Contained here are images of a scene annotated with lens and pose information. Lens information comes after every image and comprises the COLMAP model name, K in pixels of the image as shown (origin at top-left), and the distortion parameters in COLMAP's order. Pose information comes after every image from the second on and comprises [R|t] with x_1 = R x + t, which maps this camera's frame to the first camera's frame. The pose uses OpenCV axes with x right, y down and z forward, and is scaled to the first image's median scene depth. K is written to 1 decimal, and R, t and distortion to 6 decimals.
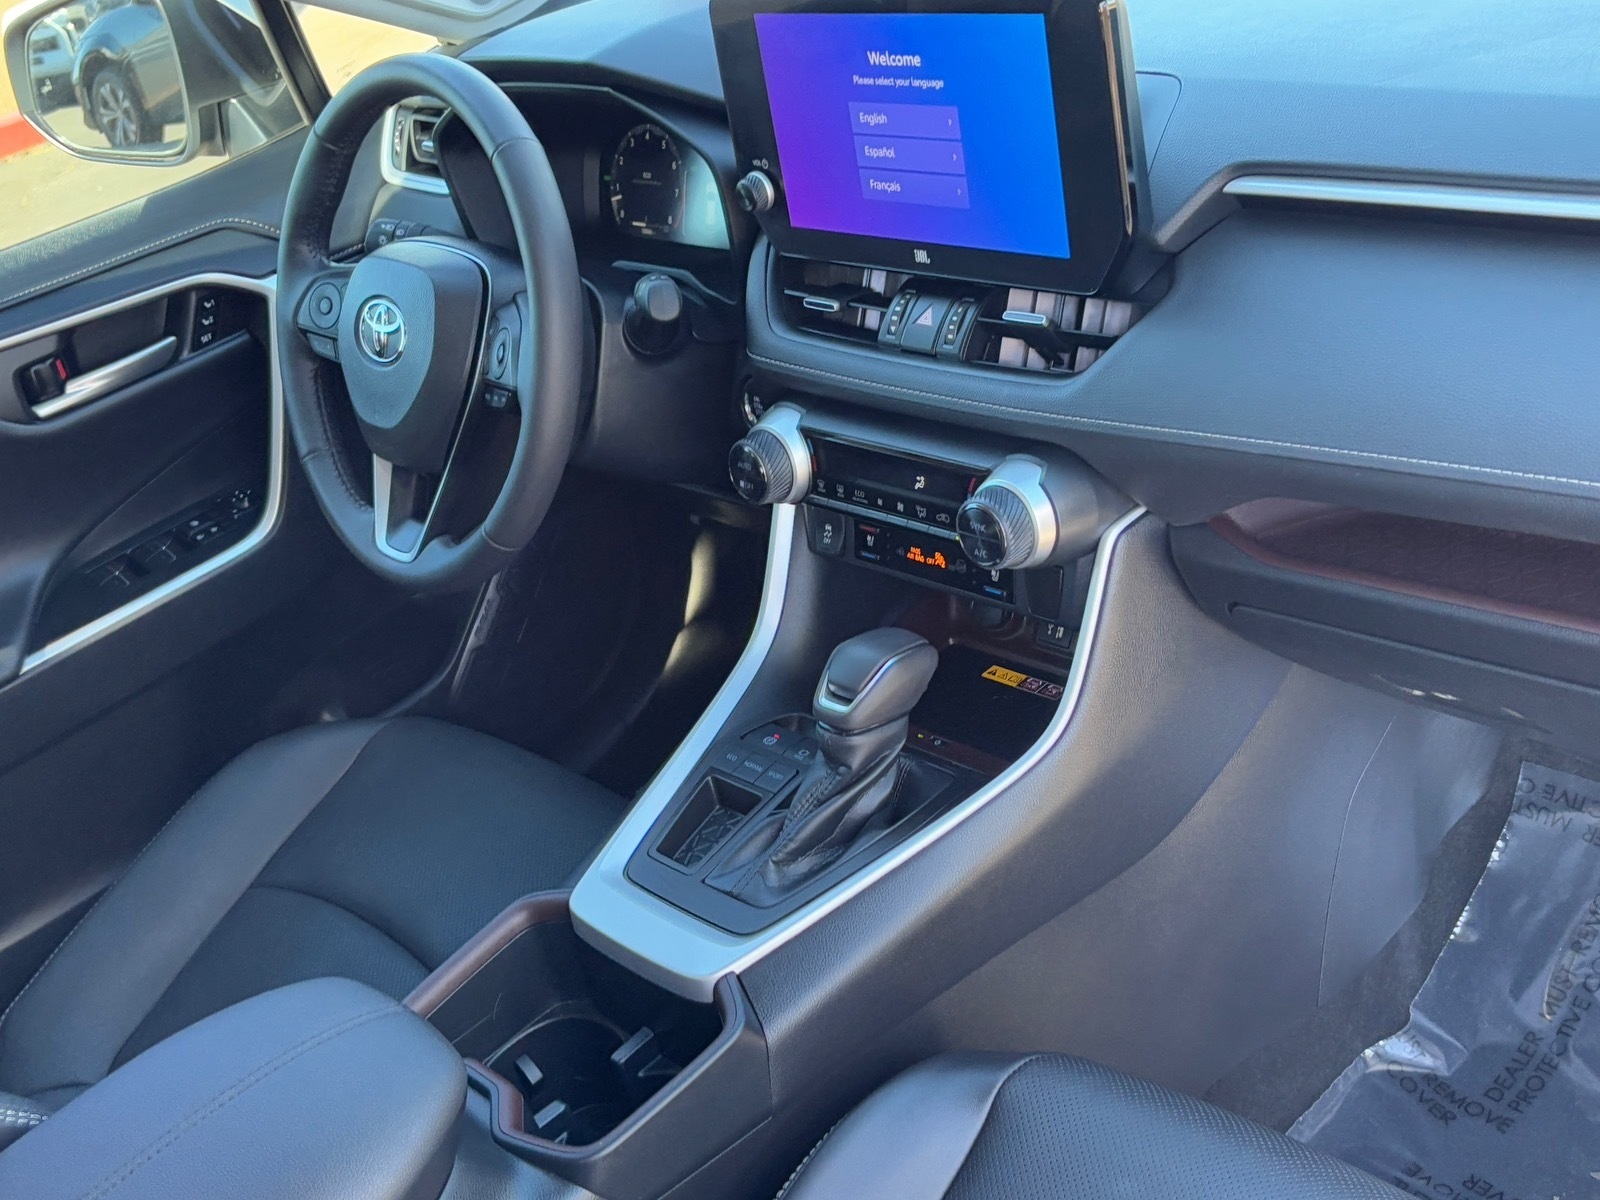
lens RADIAL K [[1966.5, 0, 784.5], [0, 1966.5, 610.3], [0, 0, 1]] dist [0.263065, -0.965177]
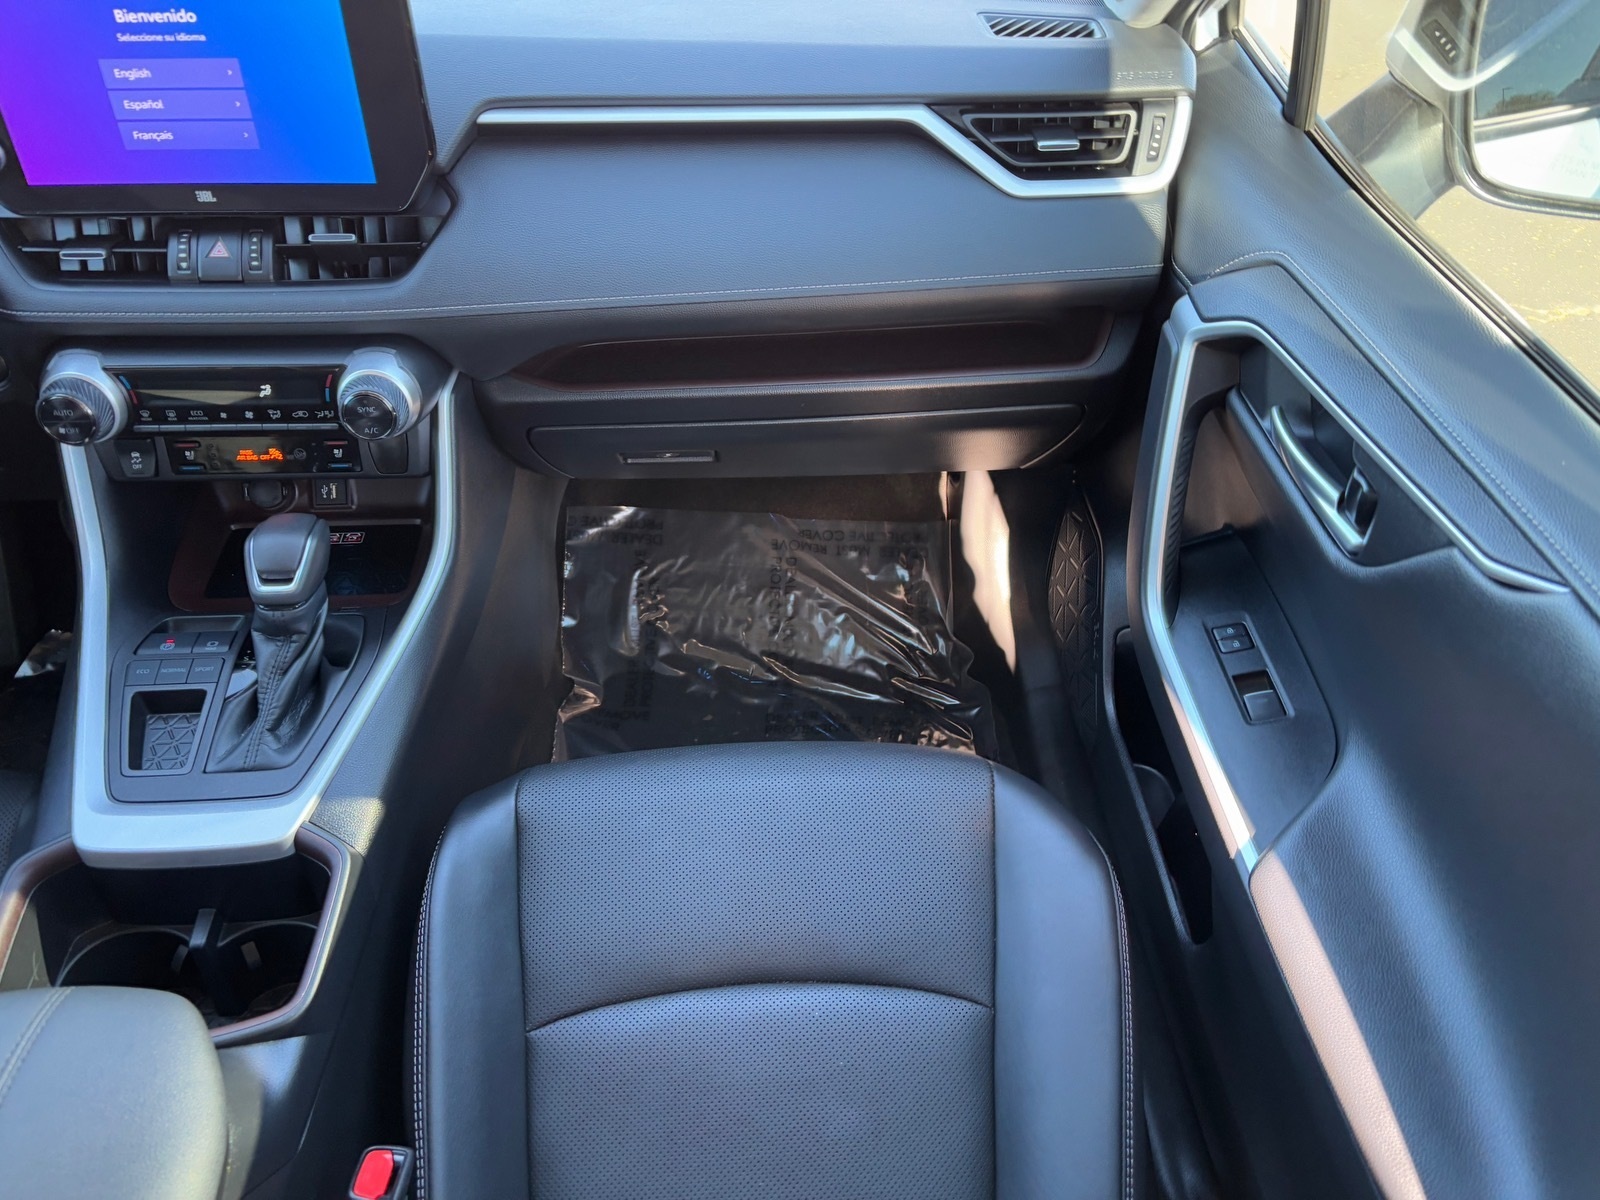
lens RADIAL K [[1209.0, 0, 813.4], [0, 1209.0, 605.7], [0, 0, 1]] dist [0.063598, -0.082851]
pose [[0.610661, -0.324158, 0.722506, -0.298096], [0.230014, 0.945651, 0.229866, -0.034375], [-0.757751, 0.025816, 0.652033, 0.264252]]
